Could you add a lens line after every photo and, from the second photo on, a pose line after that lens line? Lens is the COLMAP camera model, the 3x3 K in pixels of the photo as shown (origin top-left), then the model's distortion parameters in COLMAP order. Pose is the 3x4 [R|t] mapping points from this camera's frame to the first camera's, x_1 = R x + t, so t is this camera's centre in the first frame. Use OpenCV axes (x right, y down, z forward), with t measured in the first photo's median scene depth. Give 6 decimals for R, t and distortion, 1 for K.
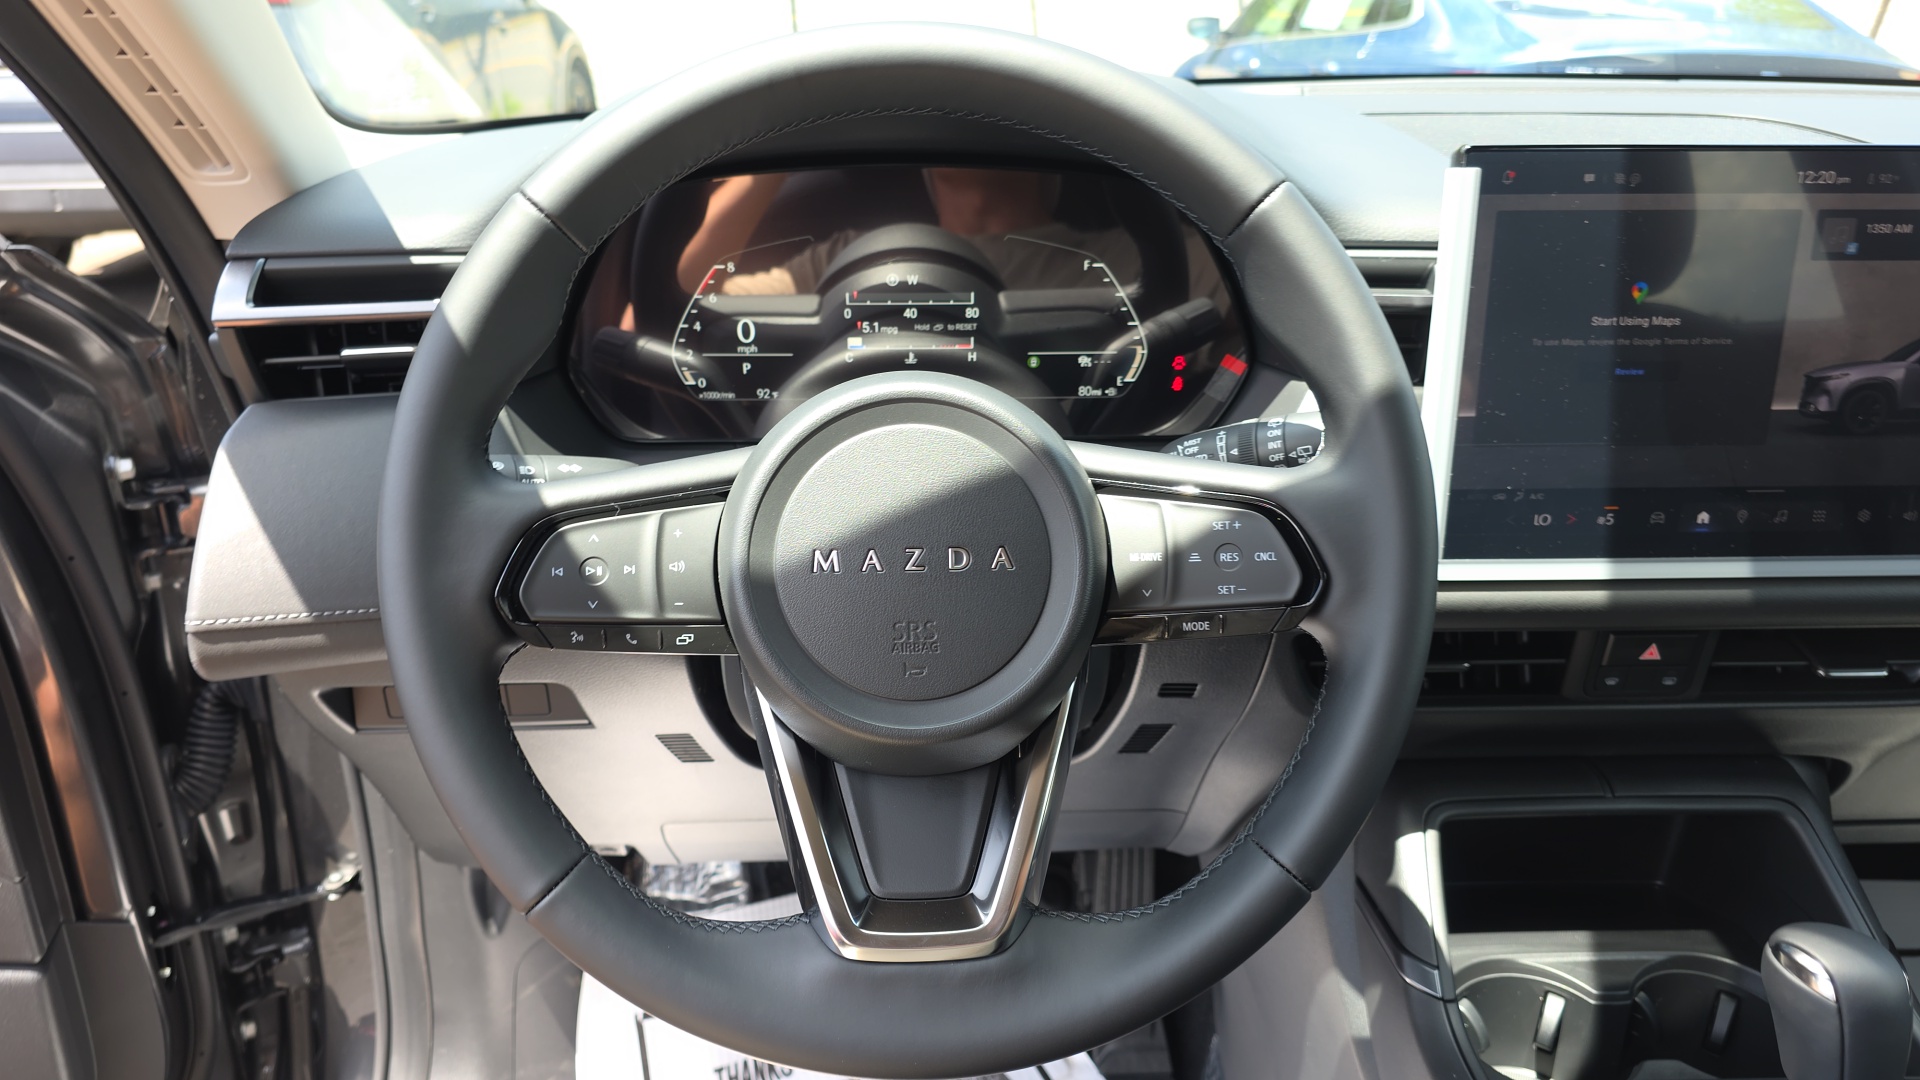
lens RADIAL K [[1295.8, 0, 943.8], [0, 1295.8, 536.0], [0, 0, 1]] dist [0.061469, -0.066507]
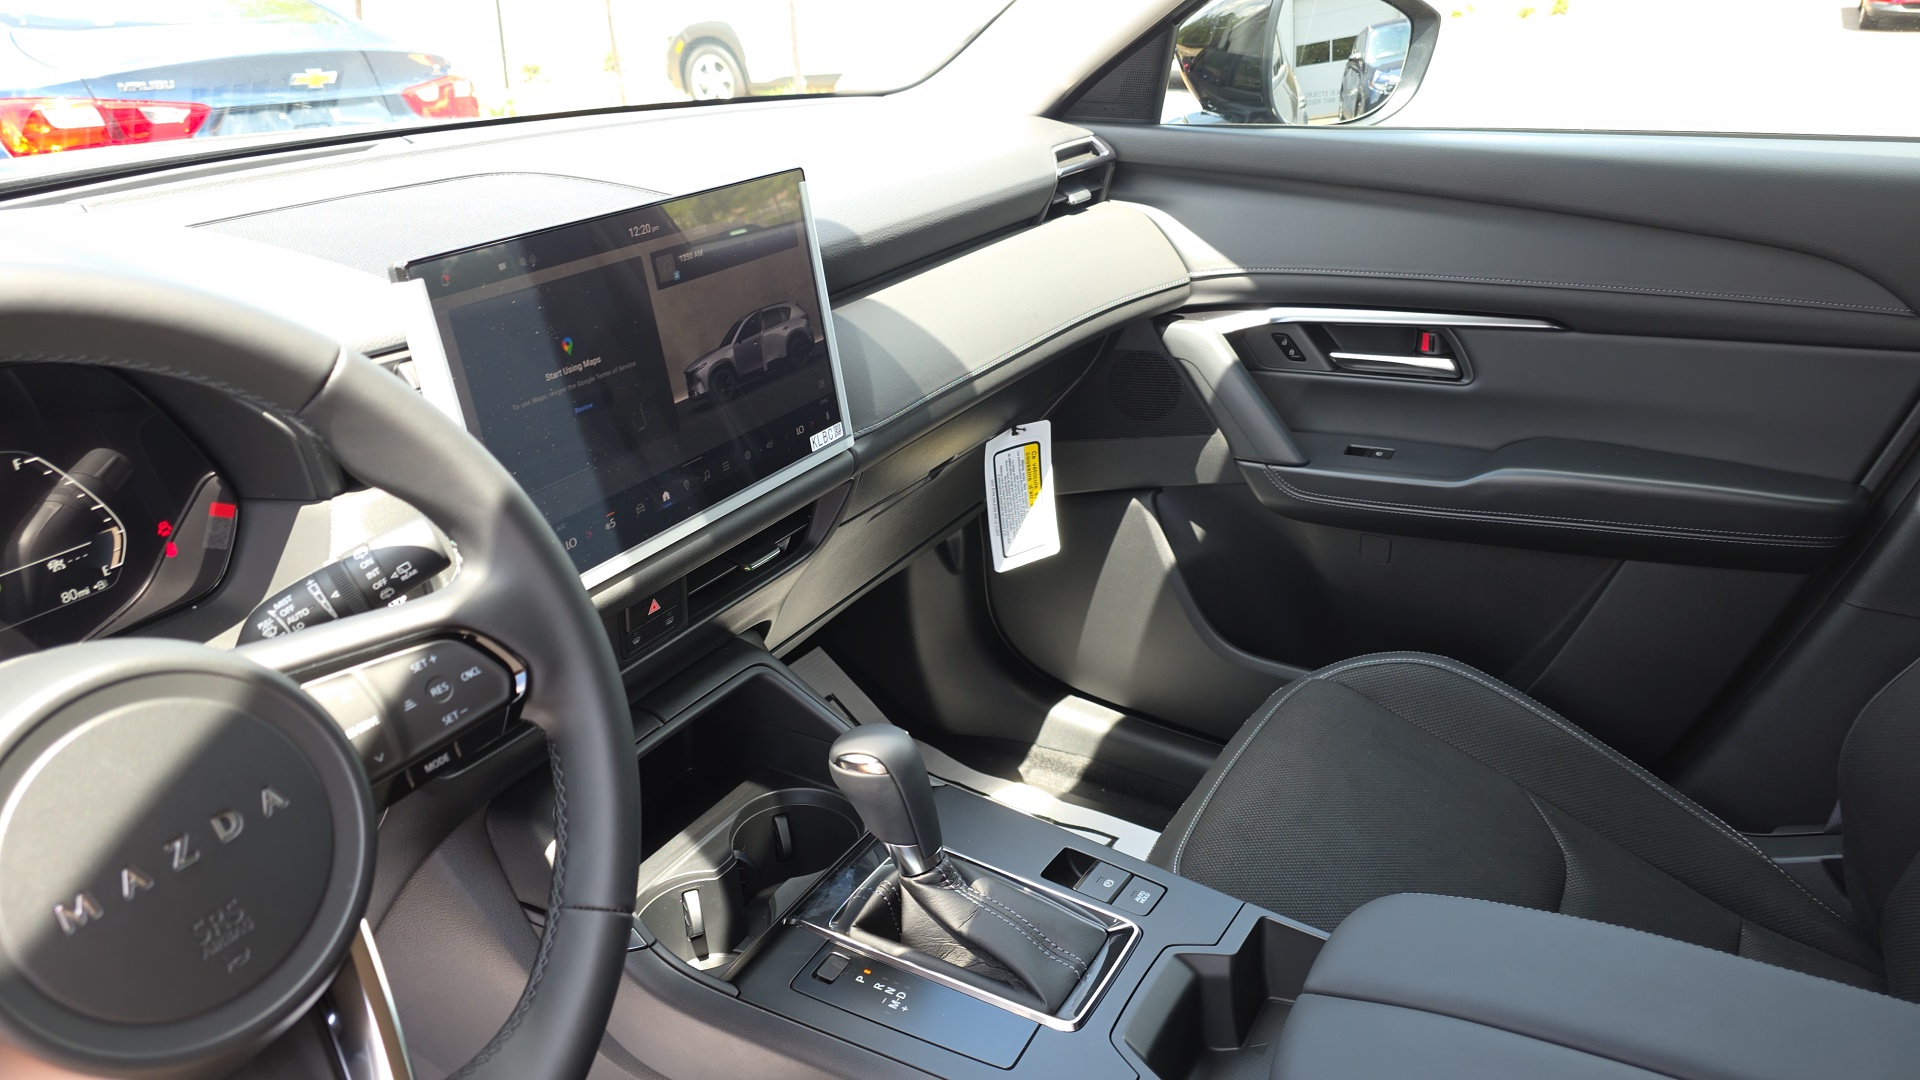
lens RADIAL K [[1295.8, 0, 943.9], [0, 1295.8, 514.3], [0, 0, 1]] dist [0.061469, -0.066507]
pose [[0.547339, -0.352557, 0.759028, -0.249857], [0.354796, 0.919156, 0.171088, -0.120349], [-0.757984, 0.175657, 0.628176, -0.004942]]
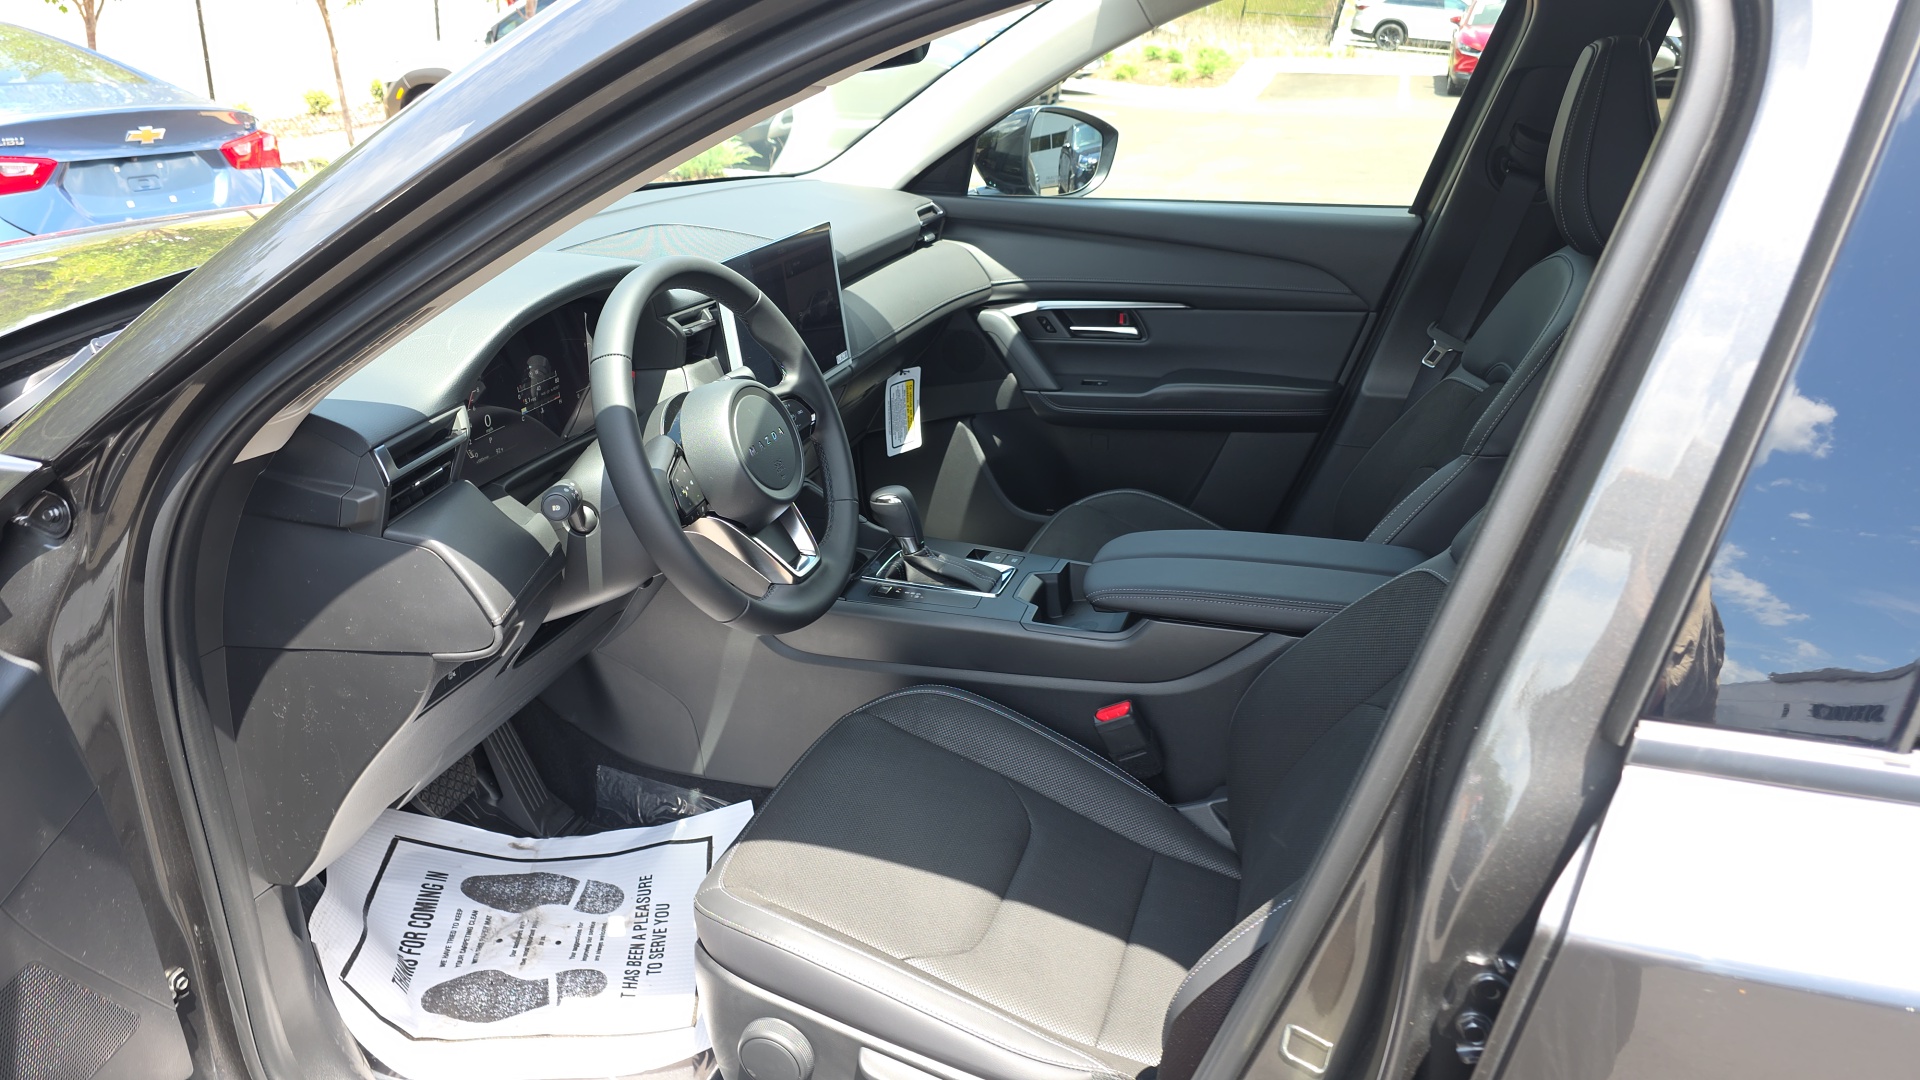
lens RADIAL K [[1295.8, 0, 925.2], [0, 1295.8, 545.1], [0, 0, 1]] dist [0.061469, -0.066507]
pose [[0.364362, -0.369424, 0.854849, -1.789546], [0.362754, 0.901748, 0.235075, -0.237206], [-0.857700, 0.224448, 0.462573, -0.421514]]
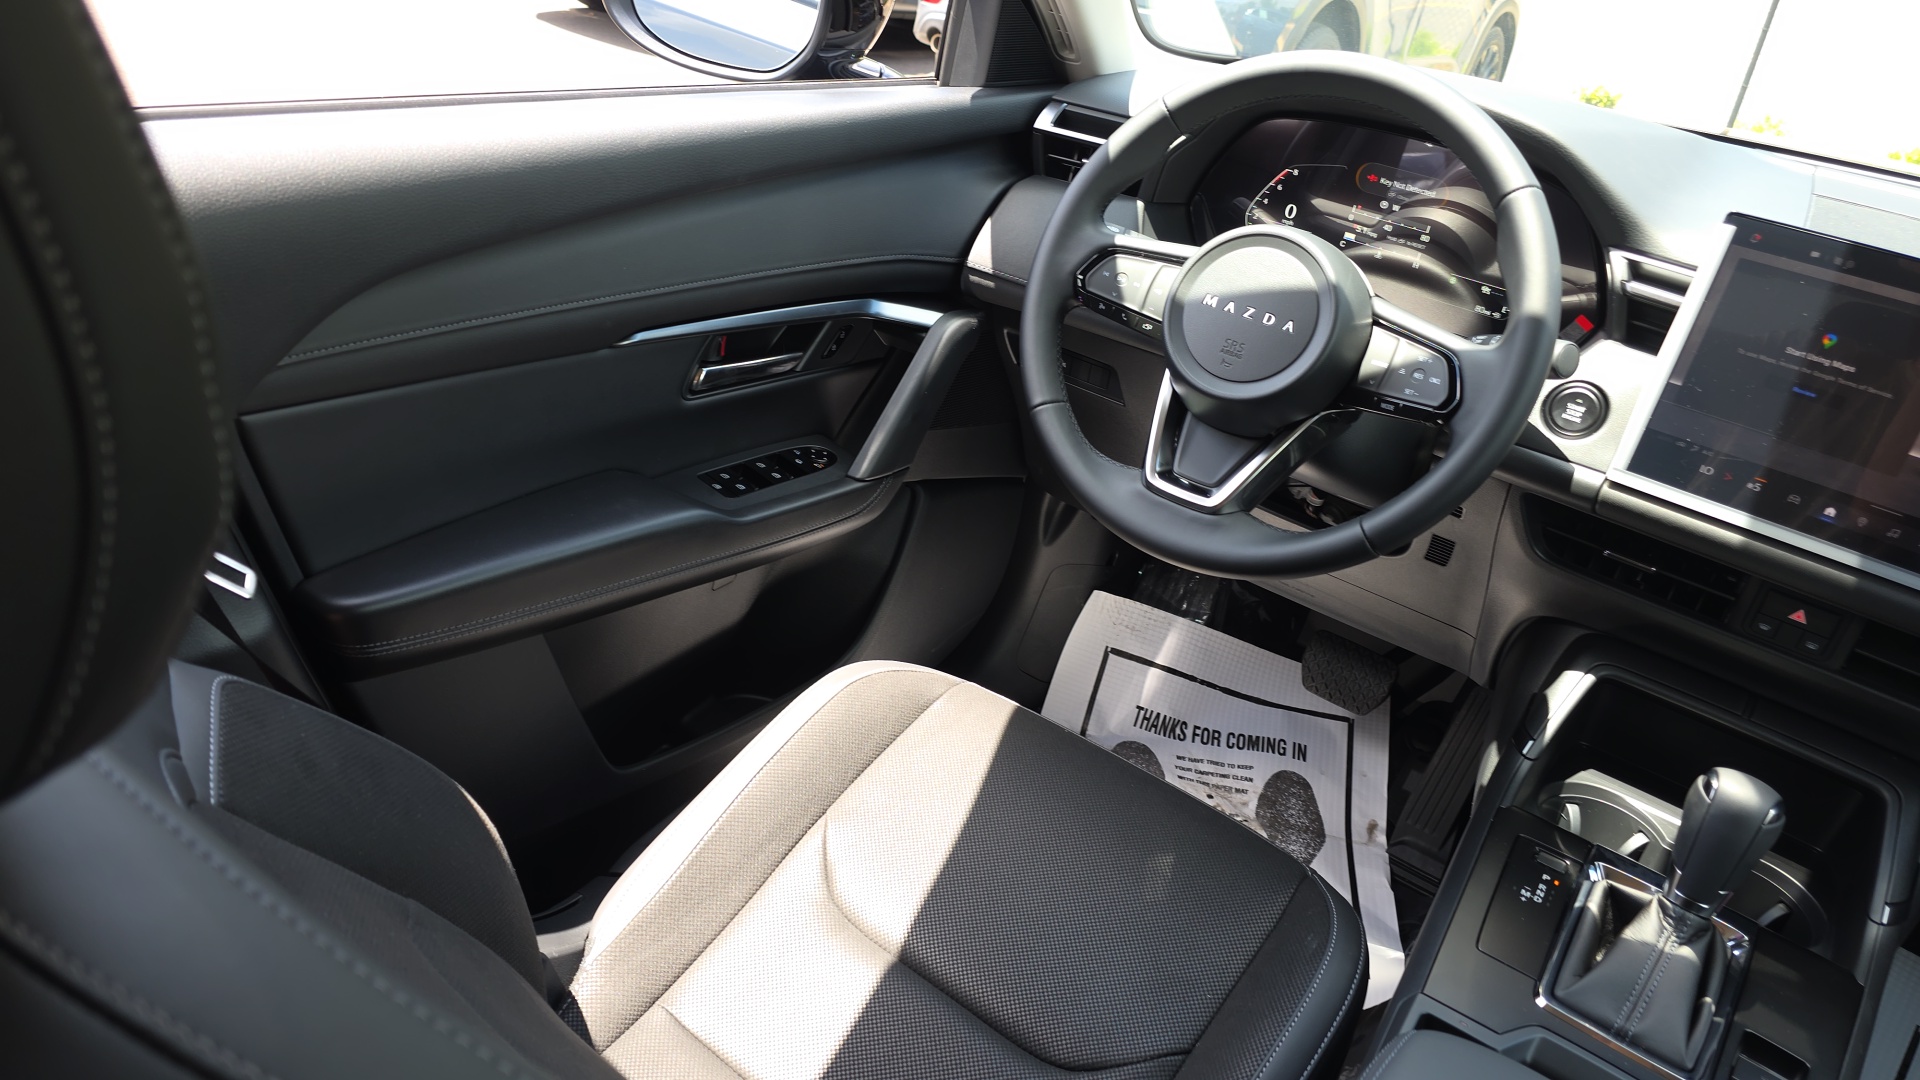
lens RADIAL K [[1295.8, 0, 923.3], [0, 1295.8, 514.9], [0, 0, 1]] dist [0.061469, -0.066507]
pose [[0.765163, 0.391939, -0.510793, 0.562433], [-0.373358, 0.916455, 0.143923, 0.153685], [0.524528, 0.080584, 0.847571, -0.734348]]
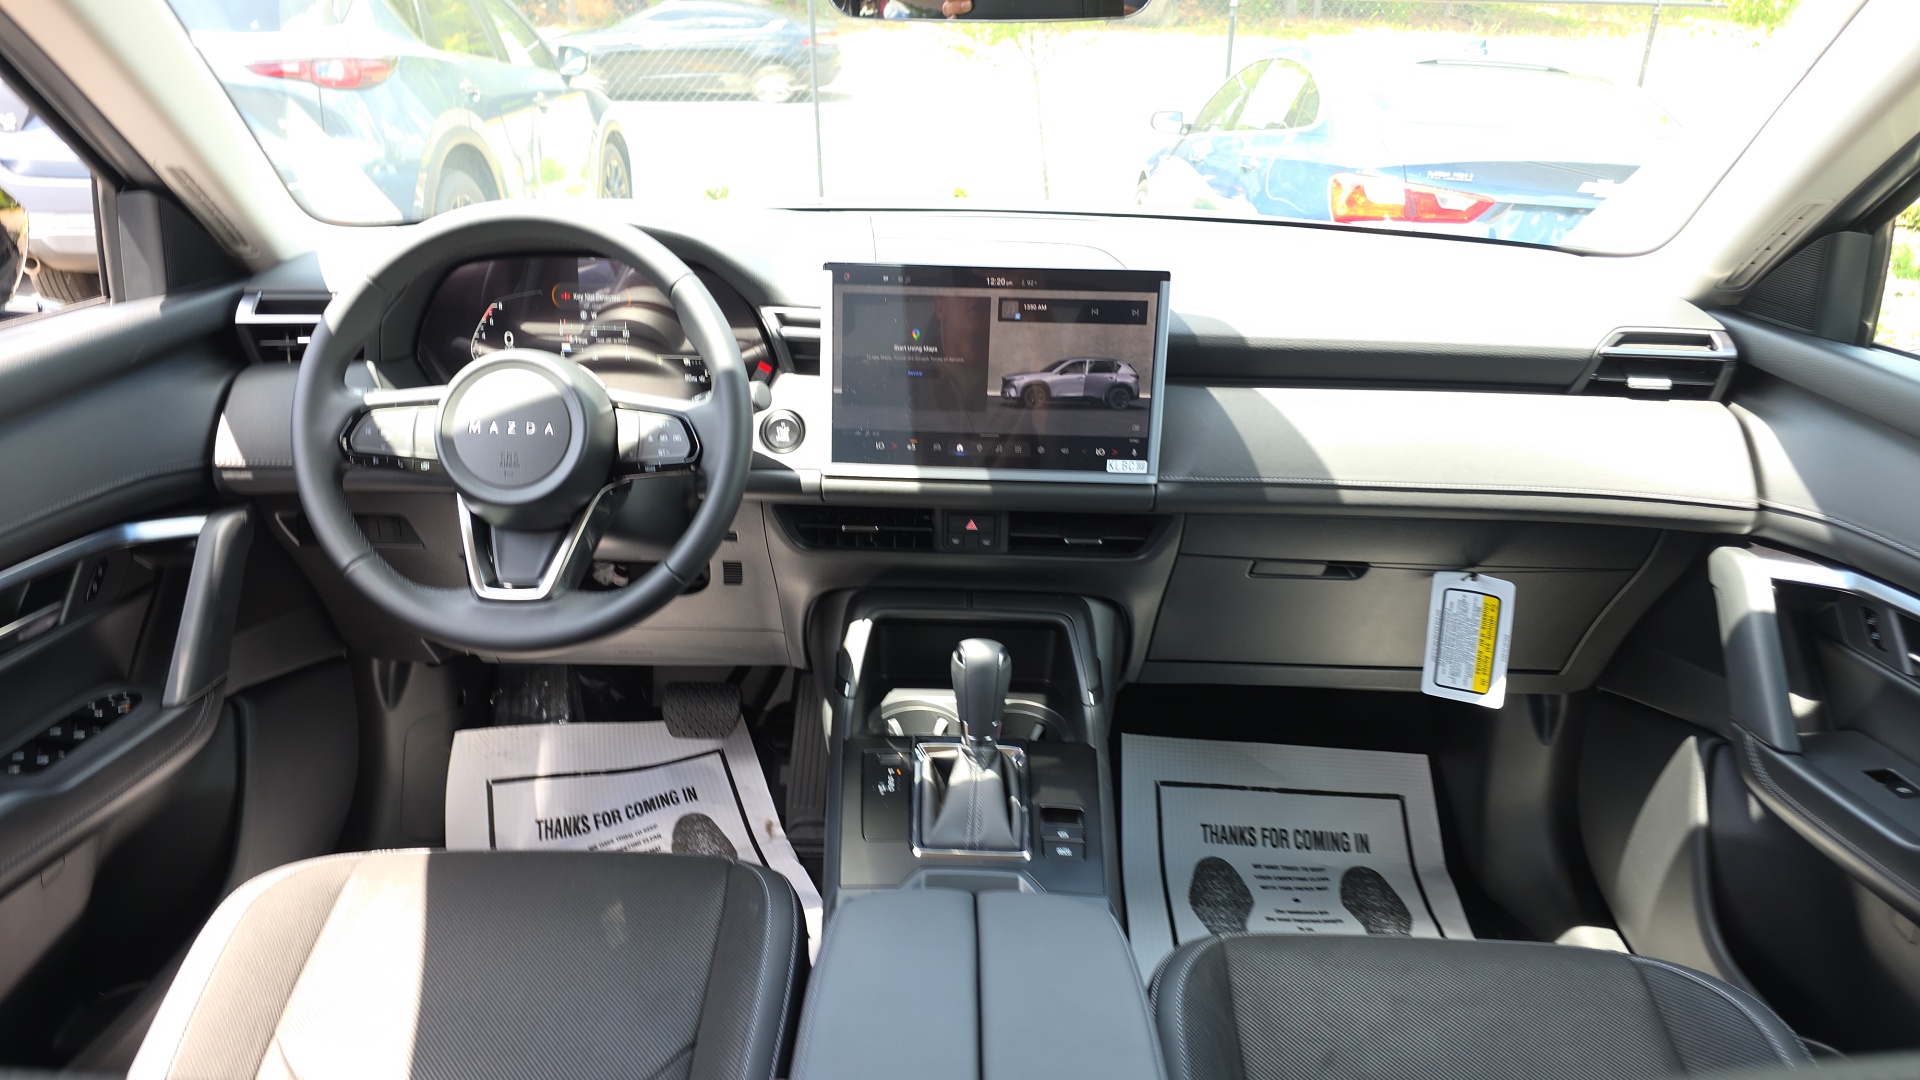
lens RADIAL K [[1295.8, 0, 935.1], [0, 1295.8, 546.4], [0, 0, 1]] dist [0.061469, -0.066507]
pose [[0.998483, 0.038820, -0.039055, 0.631663], [-0.040273, 0.998499, -0.037121, 0.216684], [0.037556, 0.038637, 0.998547, -0.999591]]
